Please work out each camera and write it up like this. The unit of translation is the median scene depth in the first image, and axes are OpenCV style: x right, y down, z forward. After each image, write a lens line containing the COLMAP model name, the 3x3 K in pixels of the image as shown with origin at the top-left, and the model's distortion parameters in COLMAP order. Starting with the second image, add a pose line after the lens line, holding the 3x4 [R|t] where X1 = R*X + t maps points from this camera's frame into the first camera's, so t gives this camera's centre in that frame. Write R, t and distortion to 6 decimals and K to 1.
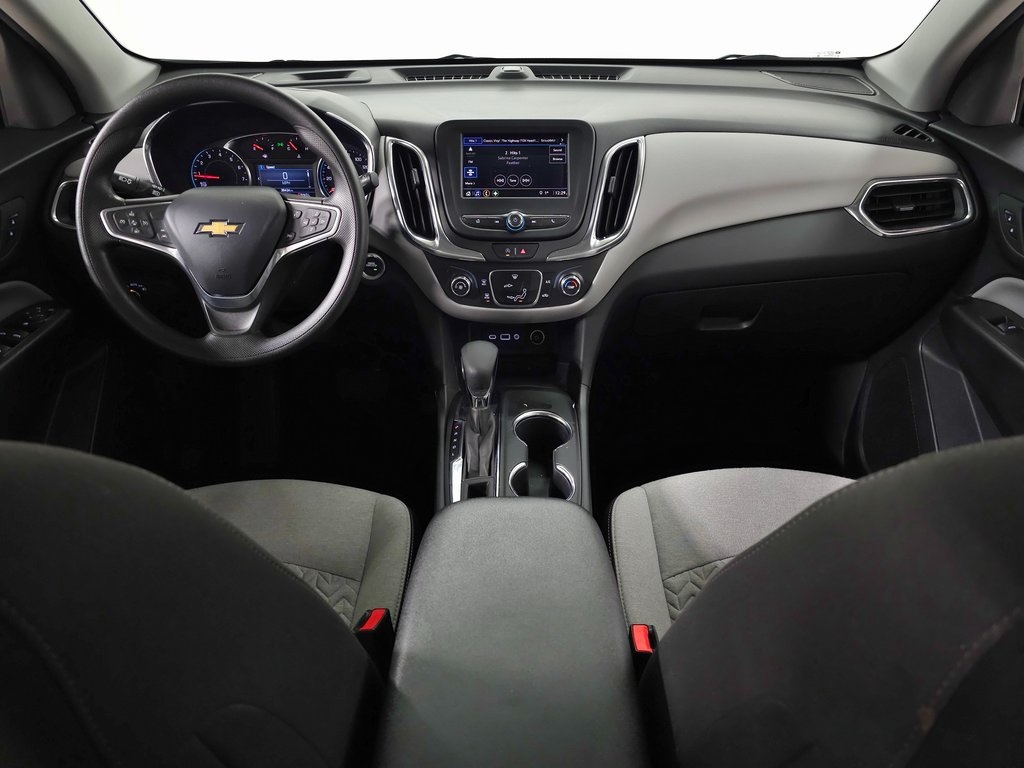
lens RADIAL K [[691.5, 0, 519.1], [0, 691.5, 395.2], [0, 0, 1]] dist [0.057078, -0.056459]
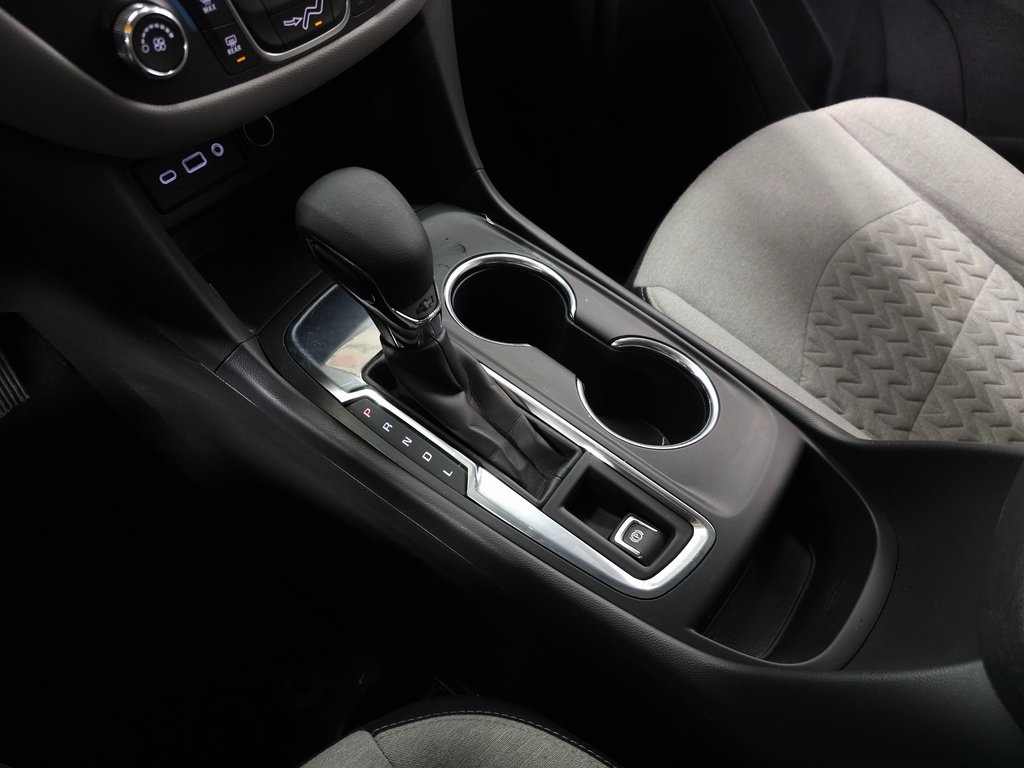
lens RADIAL K [[697.5, 0, 513.1], [0, 697.5, 381.8], [0, 0, 1]] dist [0.053722, -0.065144]
pose [[0.610949, -0.612679, 0.501364, -0.232563], [0.399122, 0.785299, 0.473294, -0.124681], [-0.683698, -0.089053, 0.724311, 0.663434]]
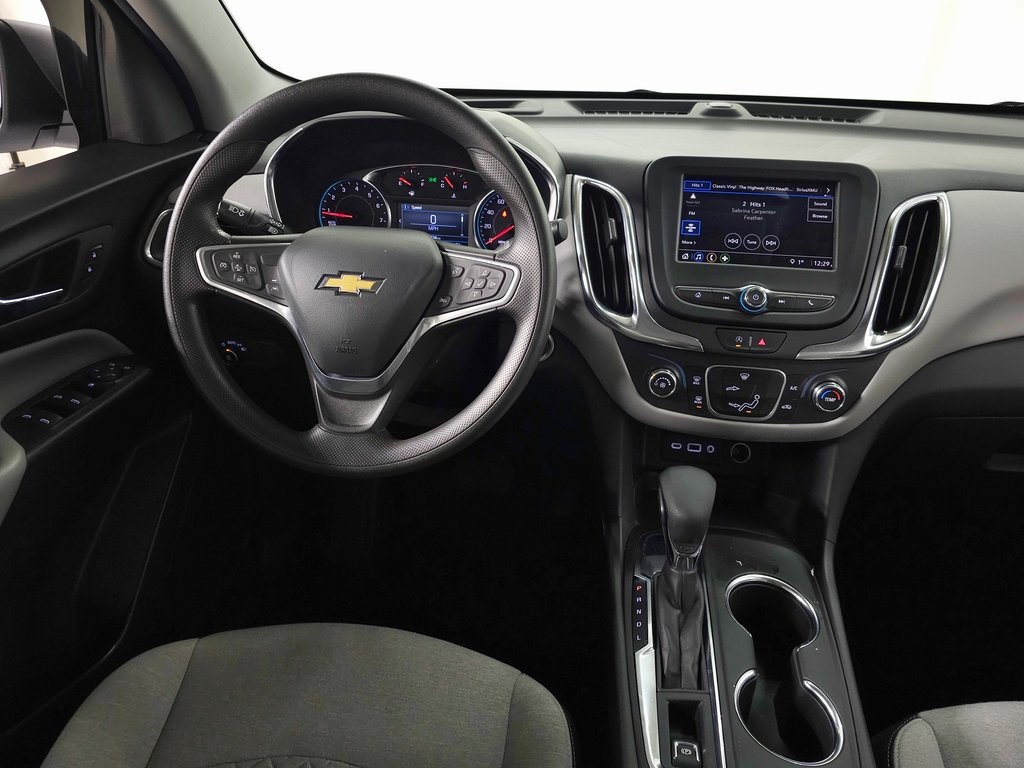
lens RADIAL K [[691.0, 0, 517.5], [0, 691.0, 379.0], [0, 0, 1]] dist [0.069213, -0.094698]
pose [[0.988400, 0.087875, -0.123870, -0.143603], [-0.099759, 0.990634, -0.093236, -0.082082], [0.114517, 0.104512, 0.987908, 0.290328]]
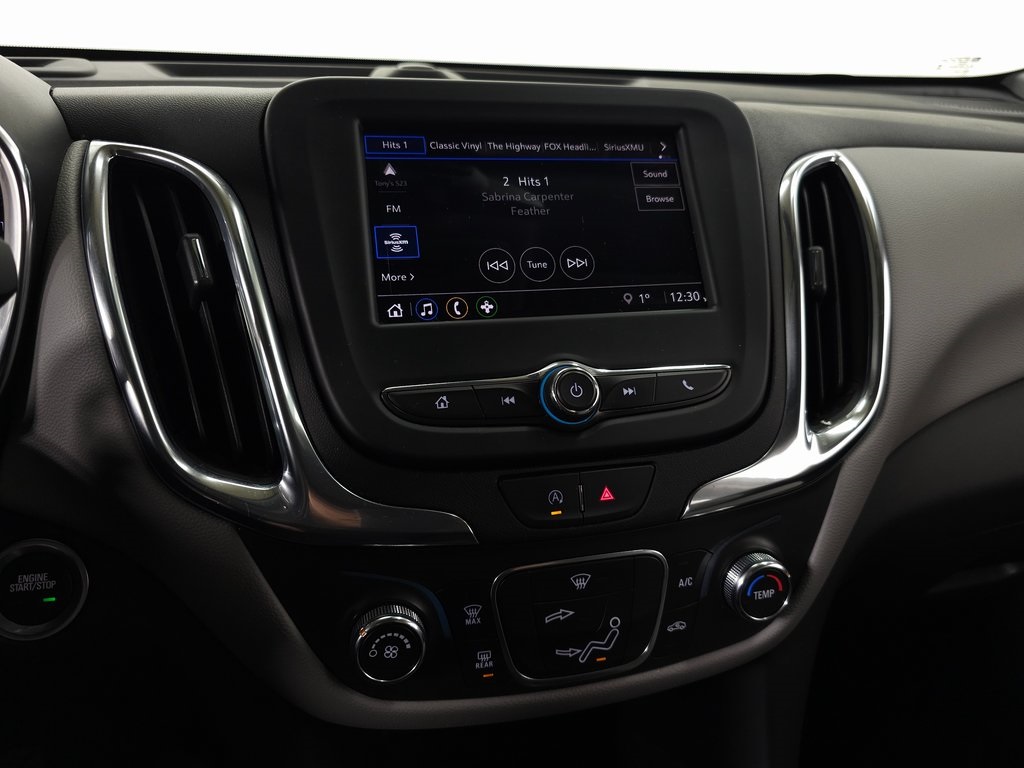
lens RADIAL K [[697.5, 0, 513.1], [0, 697.5, 381.8], [0, 0, 1]] dist [0.053722, -0.065144]
pose [[0.970681, -0.065540, 0.231264, -0.094533], [0.106918, 0.979418, -0.171200, -0.205656], [-0.215283, 0.190907, 0.957710, 0.714954]]
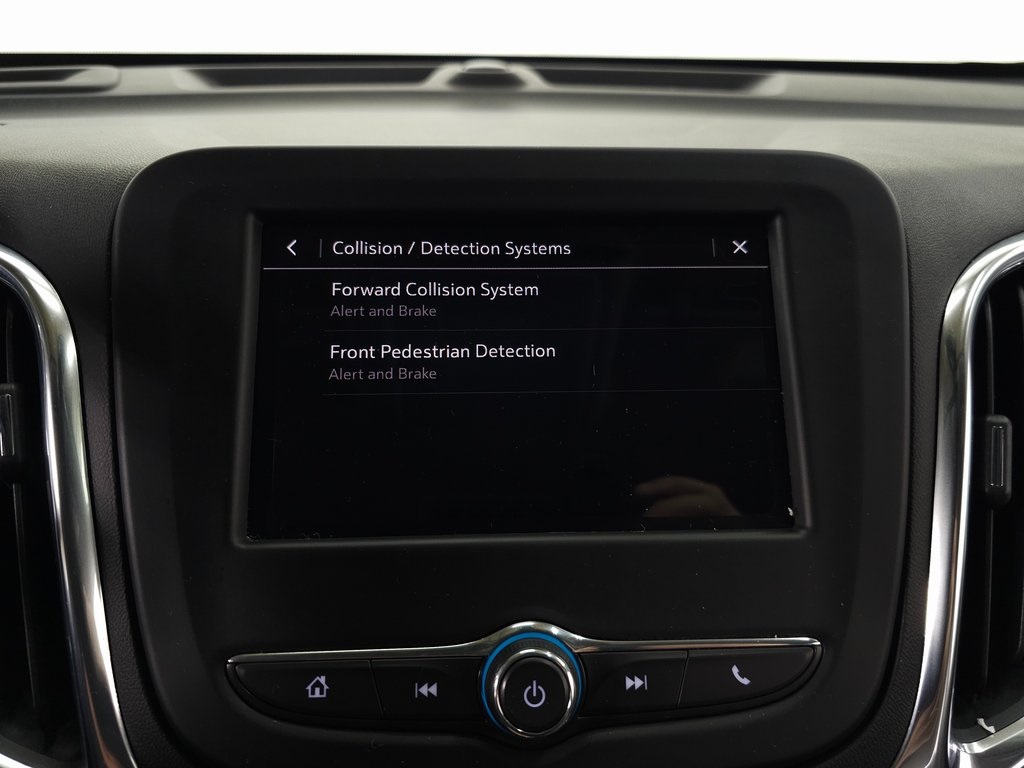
lens RADIAL K [[718.7, 0, 515.1], [0, 718.7, 381.9], [0, 0, 1]] dist [-0.008140, -0.002981]
pose [[0.998892, -0.007671, 0.046442, -0.017119], [0.014176, 0.989849, -0.141417, -0.297211], [-0.044886, 0.141919, 0.988860, 0.798724]]
